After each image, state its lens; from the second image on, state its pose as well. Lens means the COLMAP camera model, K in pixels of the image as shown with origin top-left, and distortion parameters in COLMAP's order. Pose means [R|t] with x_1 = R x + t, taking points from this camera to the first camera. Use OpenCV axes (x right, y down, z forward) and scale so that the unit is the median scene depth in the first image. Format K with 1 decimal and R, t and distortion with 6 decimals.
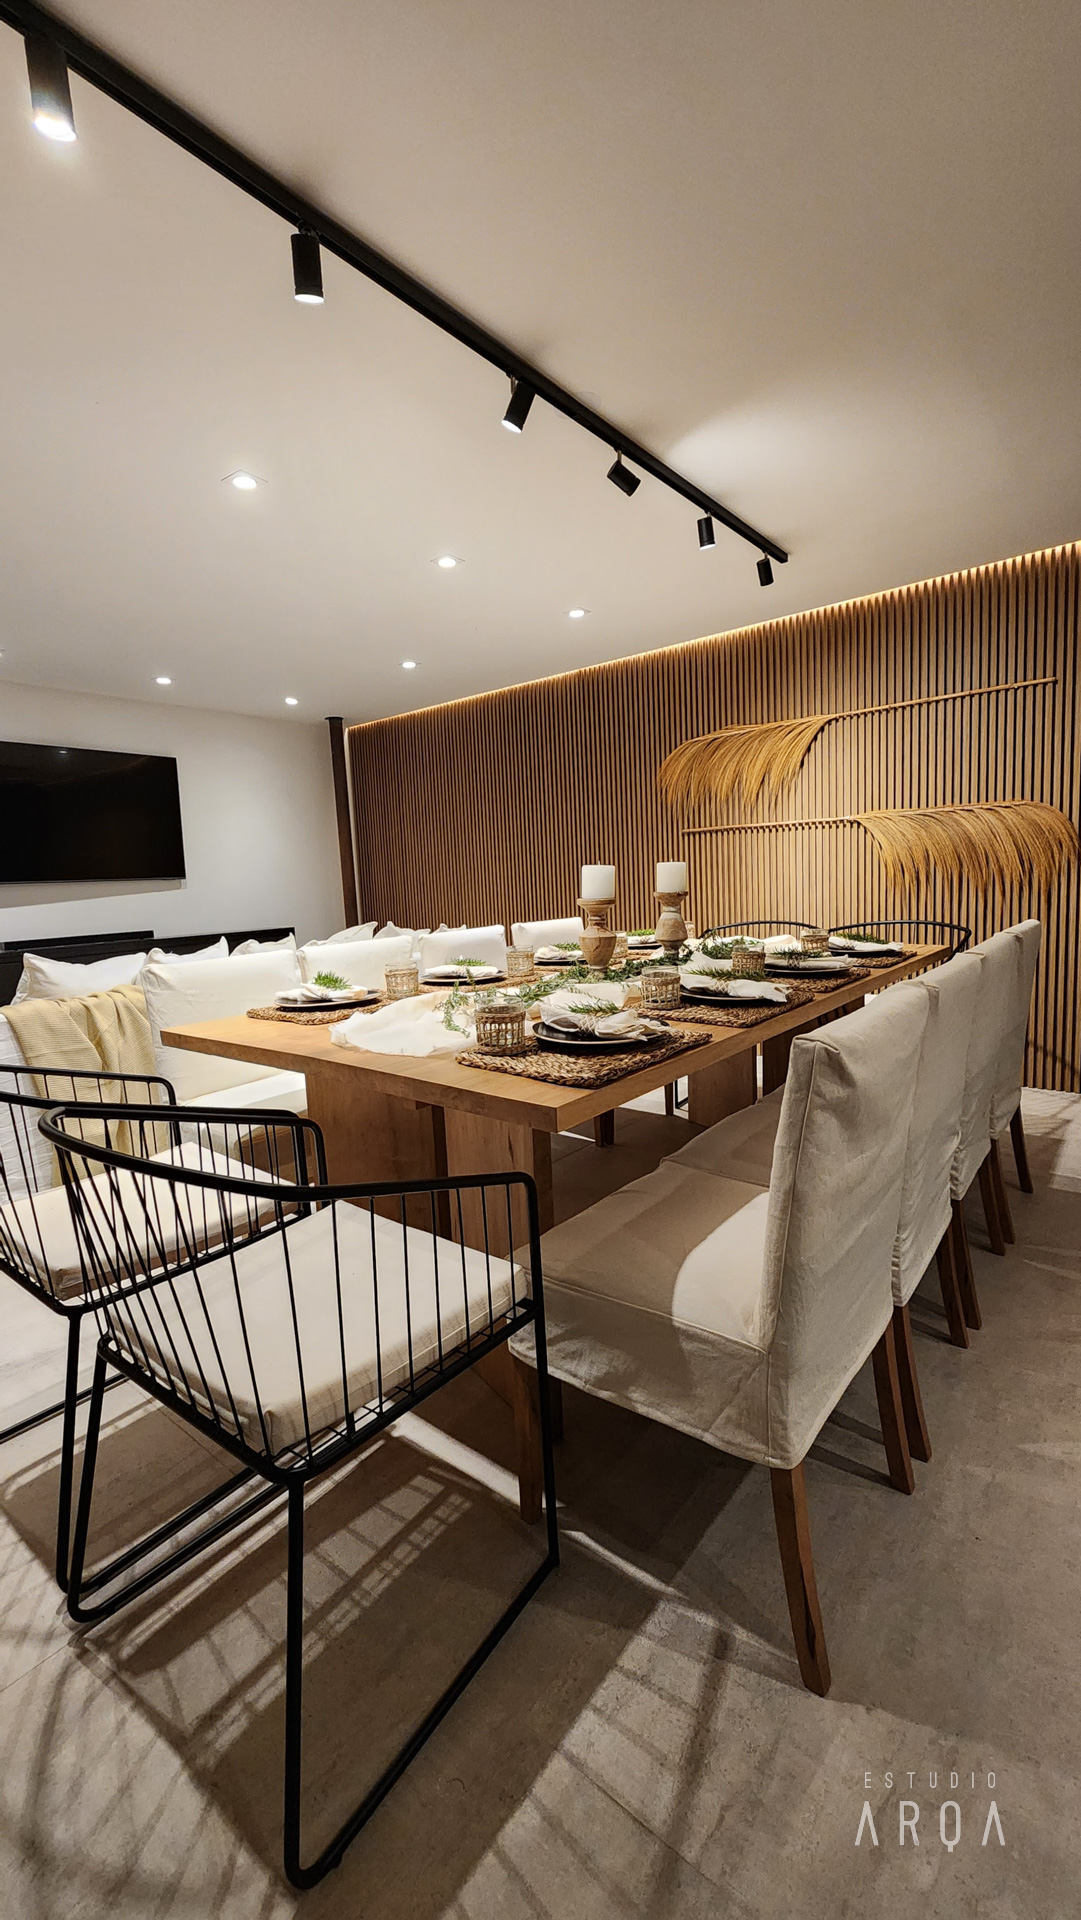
lens RADIAL K [[782.7, 0, 536.6], [0, 782.7, 966.5], [0, 0, 1]] dist [-0.000899, -0.000535]
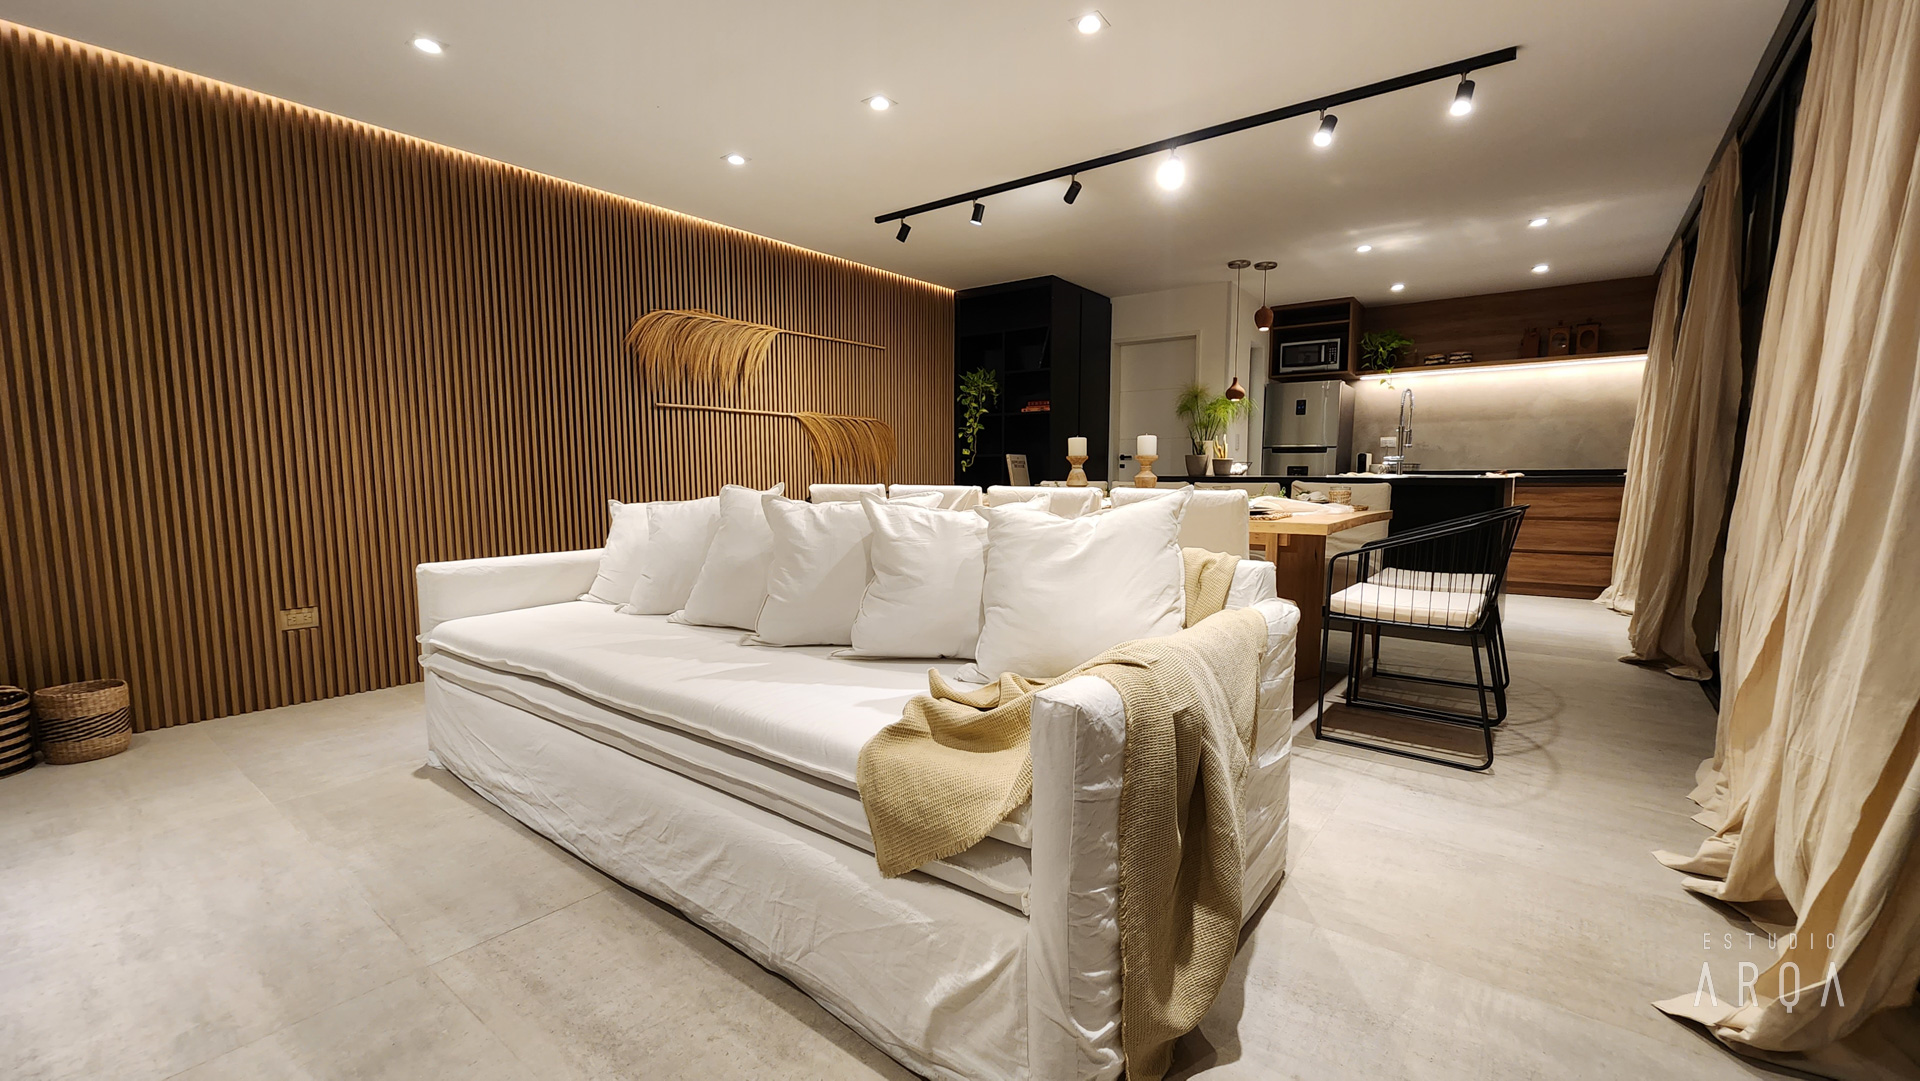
lens RADIAL K [[778.3, 0, 955.8], [0, 778.3, 548.0], [0, 0, 1]] dist [0.002505, 0.000158]
pose [[-0.018710, -0.055281, 0.998296, -0.810378], [0.111951, 0.992076, 0.057034, -0.016527], [-0.993538, 0.112827, -0.012373, 0.725956]]
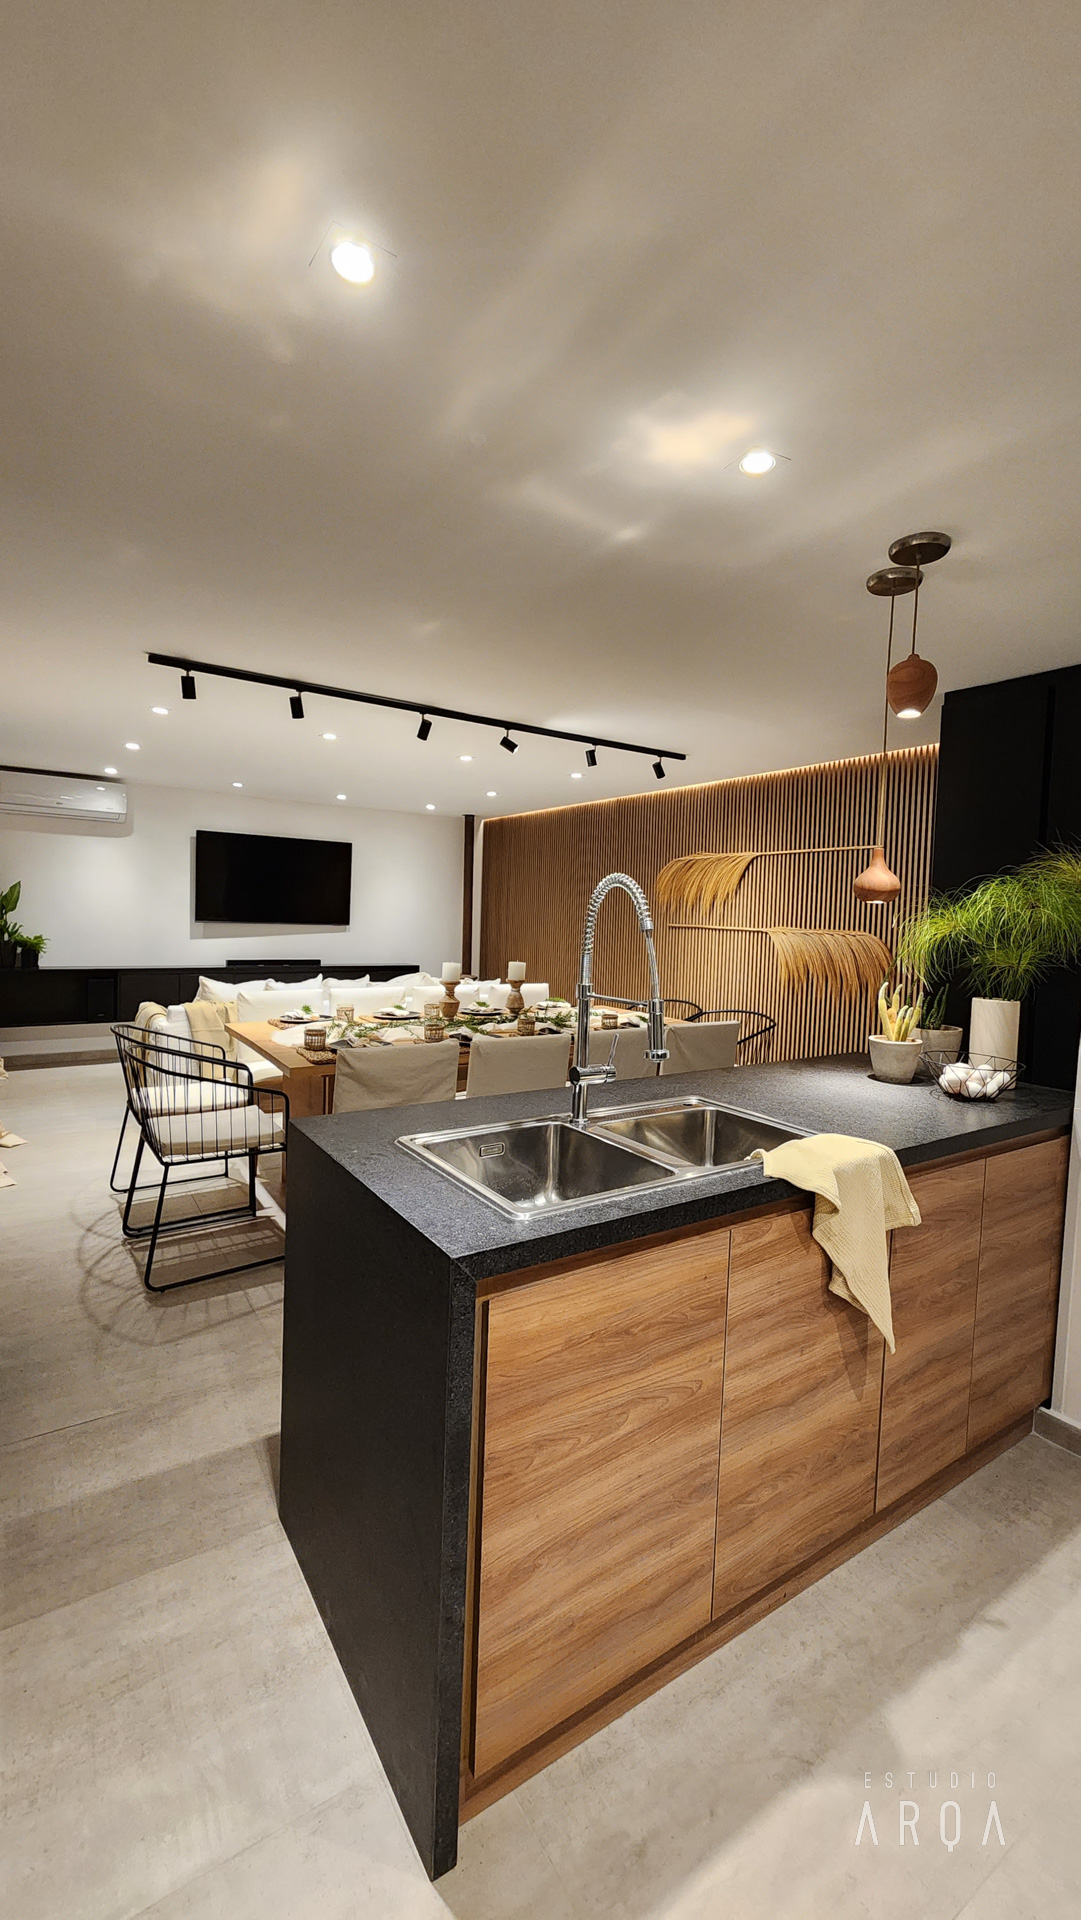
lens RADIAL K [[782.7, 0, 551.4], [0, 782.7, 948.7], [0, 0, 1]] dist [-0.000899, -0.000535]
pose [[0.953691, 0.091489, -0.286537, 0.409655], [-0.110388, 0.992606, -0.050478, -0.048136], [0.279800, 0.079770, 0.956738, -0.343579]]
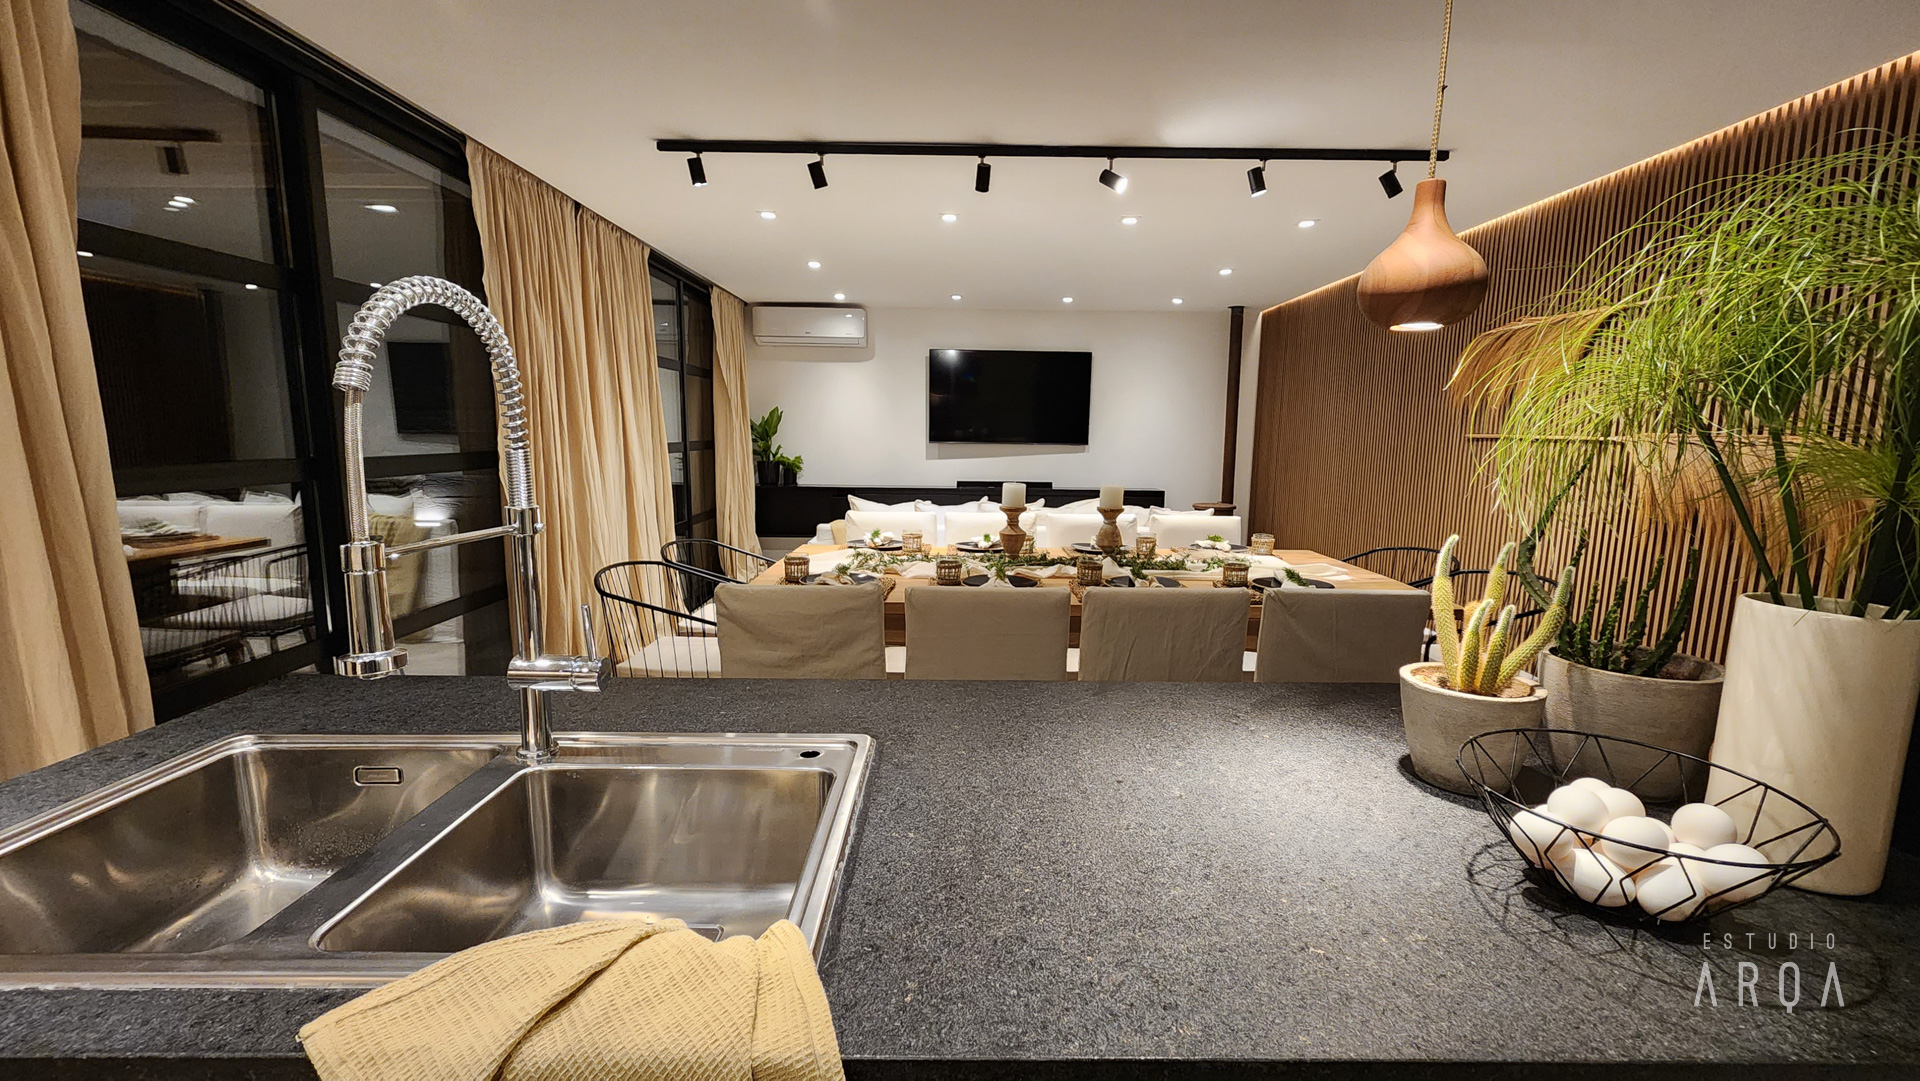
lens RADIAL K [[782.7, 0, 965.2], [0, 782.7, 554.7], [0, 0, 1]] dist [-0.000899, -0.000535]
pose [[0.634017, 0.175258, -0.753198, 0.555653], [-0.128631, 0.984313, 0.120757, -0.081495], [0.762546, 0.020323, 0.646614, 0.003474]]
